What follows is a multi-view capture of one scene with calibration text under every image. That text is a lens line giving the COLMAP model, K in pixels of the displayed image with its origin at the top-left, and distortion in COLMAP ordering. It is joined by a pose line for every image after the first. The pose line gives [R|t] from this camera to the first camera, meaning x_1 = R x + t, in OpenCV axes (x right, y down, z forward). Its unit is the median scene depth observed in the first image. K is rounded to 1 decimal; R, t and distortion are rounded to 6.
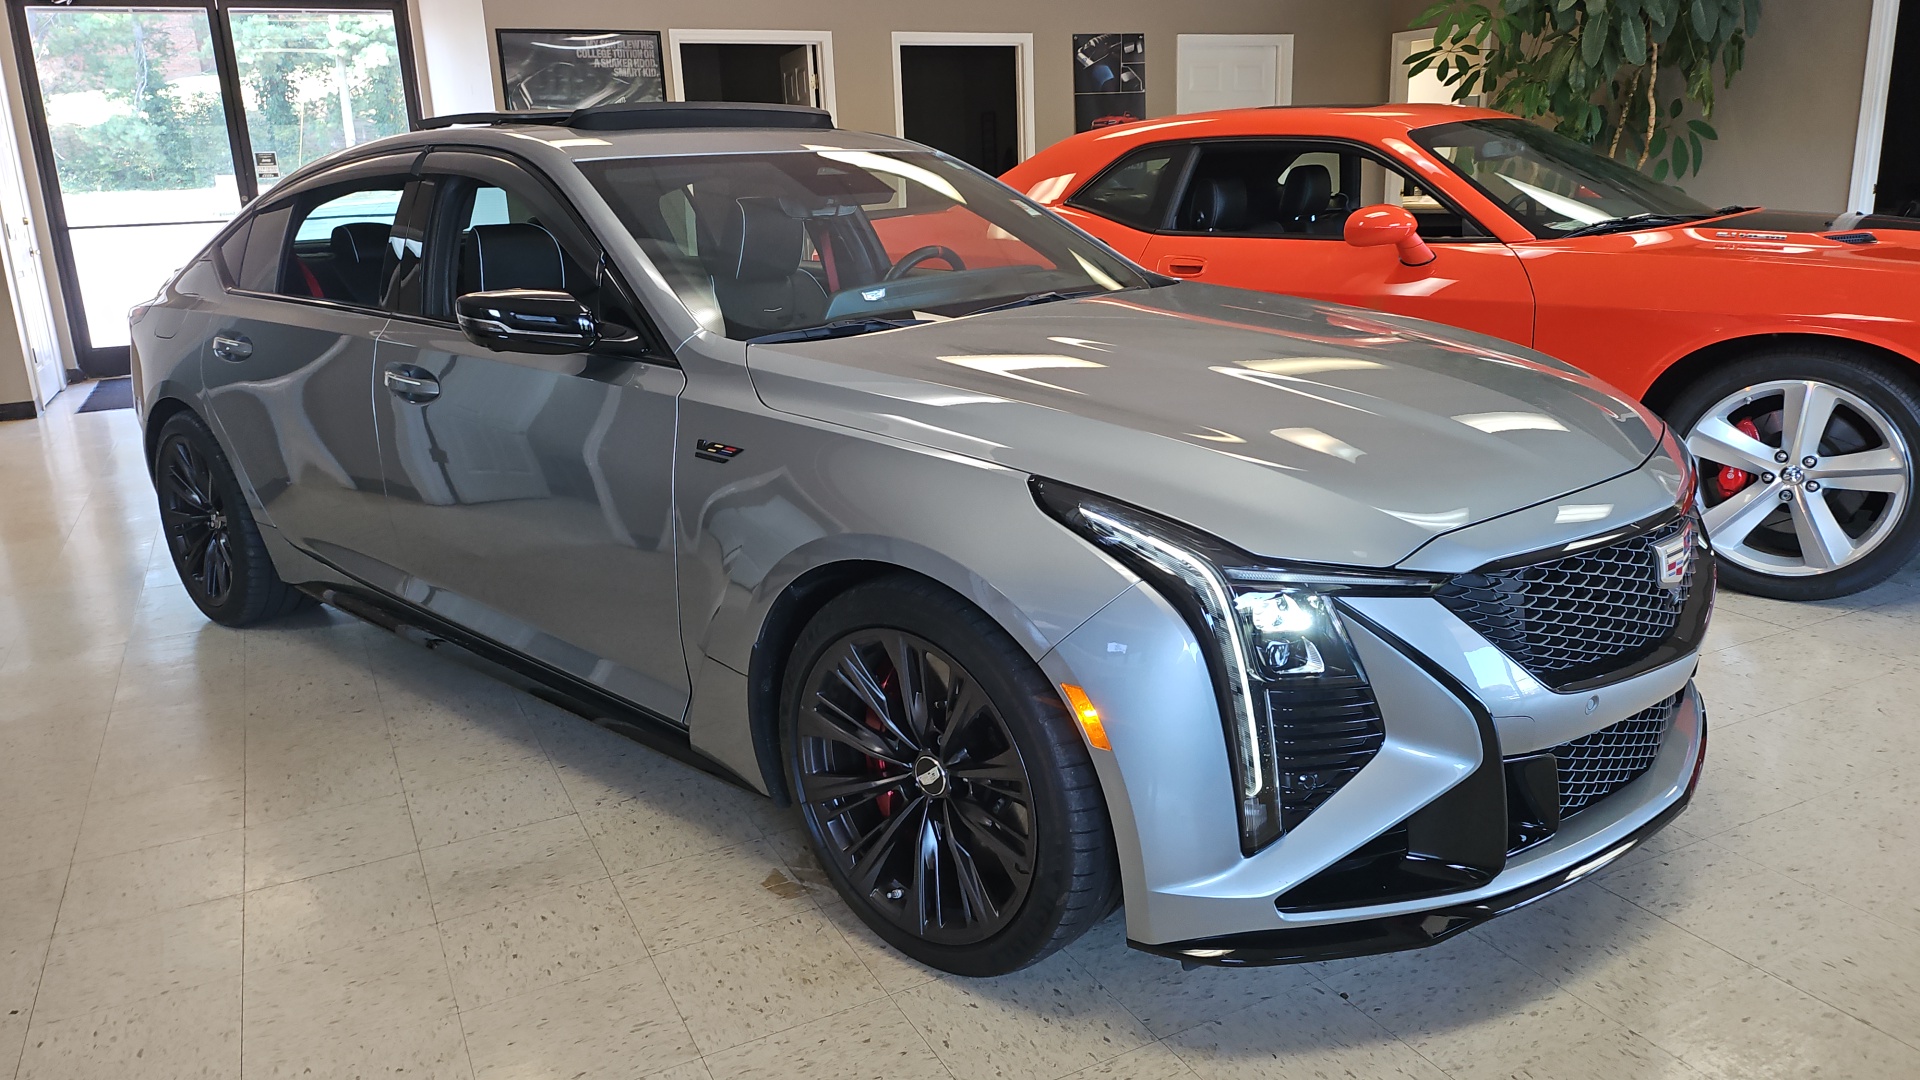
lens RADIAL K [[1366.3, 0, 966.7], [0, 1366.3, 529.8], [0, 0, 1]] dist [0.034630, -0.037839]
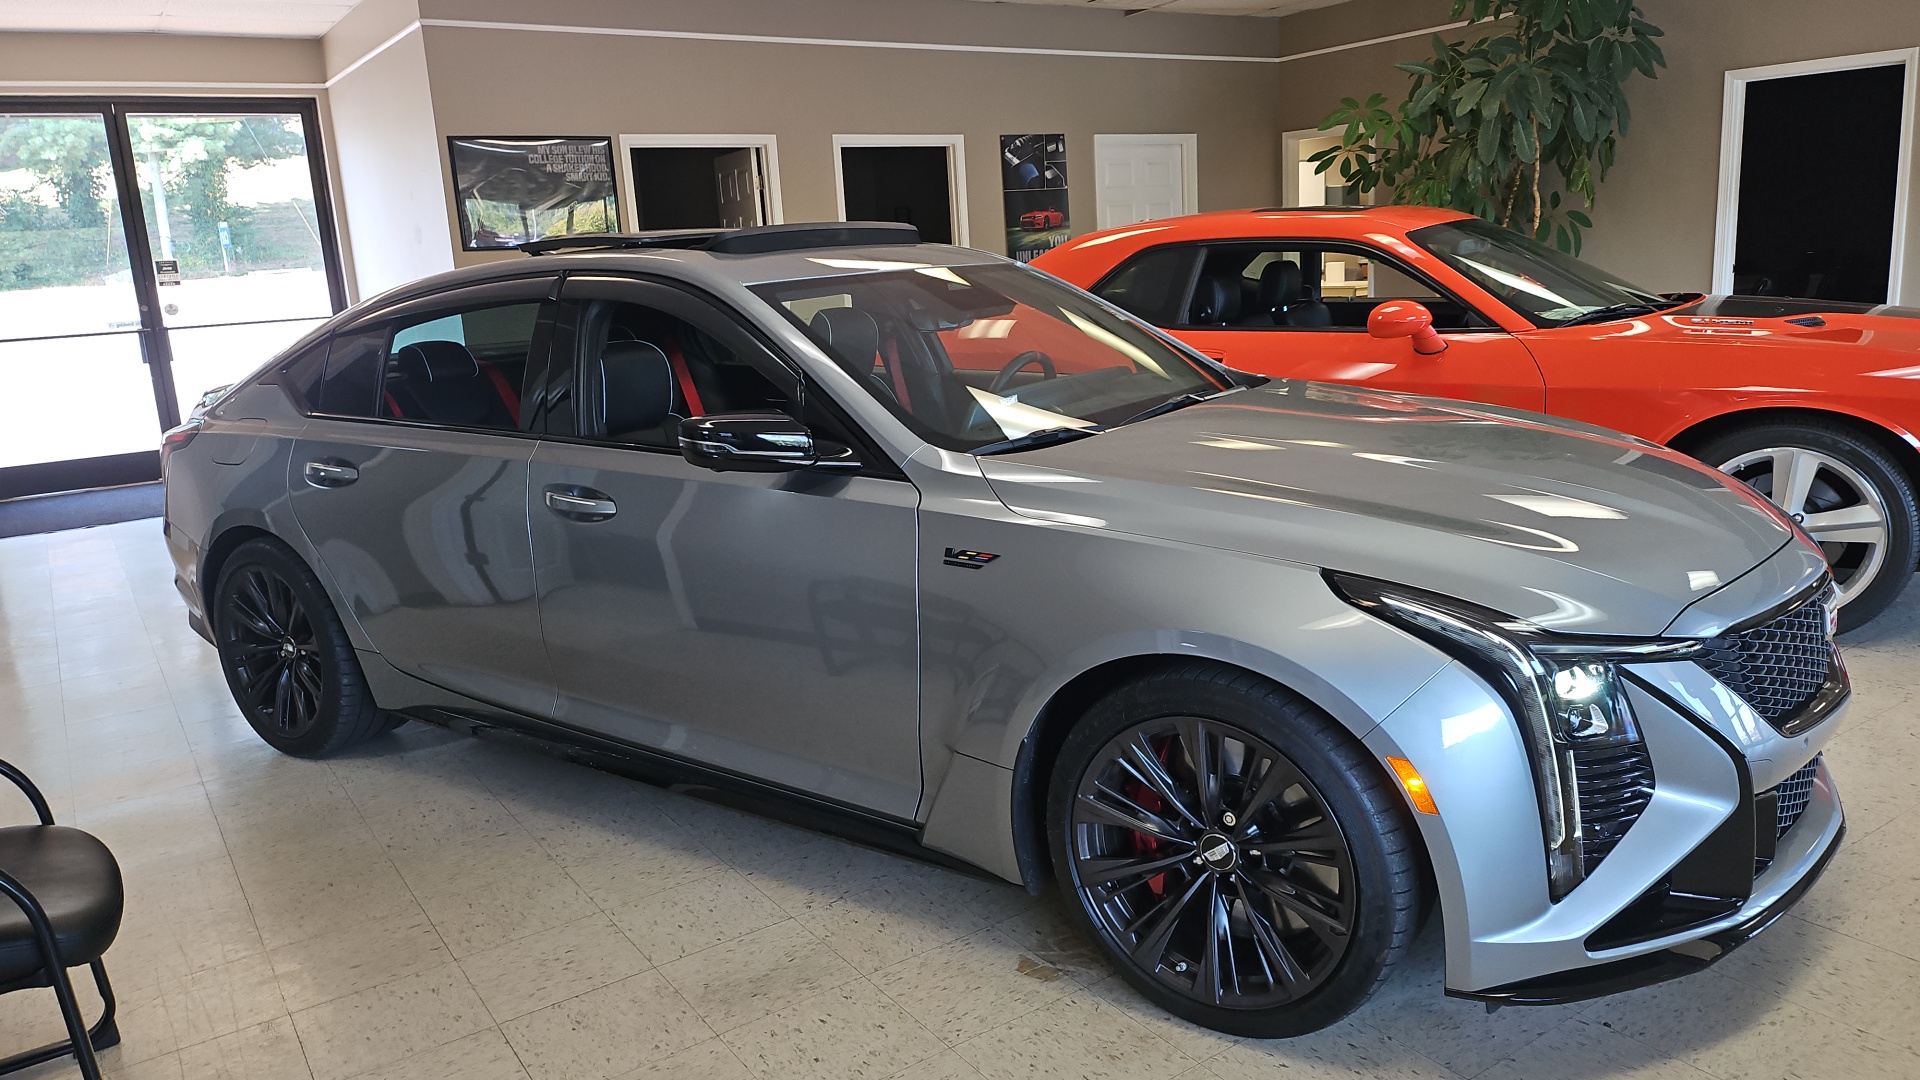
lens RADIAL K [[1366.3, 0, 979.3], [0, 1366.3, 532.9], [0, 0, 1]] dist [0.034630, -0.037839]
pose [[0.990017, -0.044493, 0.133743, -0.243059], [0.051702, 0.997363, -0.050923, -0.017573], [-0.131125, 0.057329, 0.989707, -0.038256]]
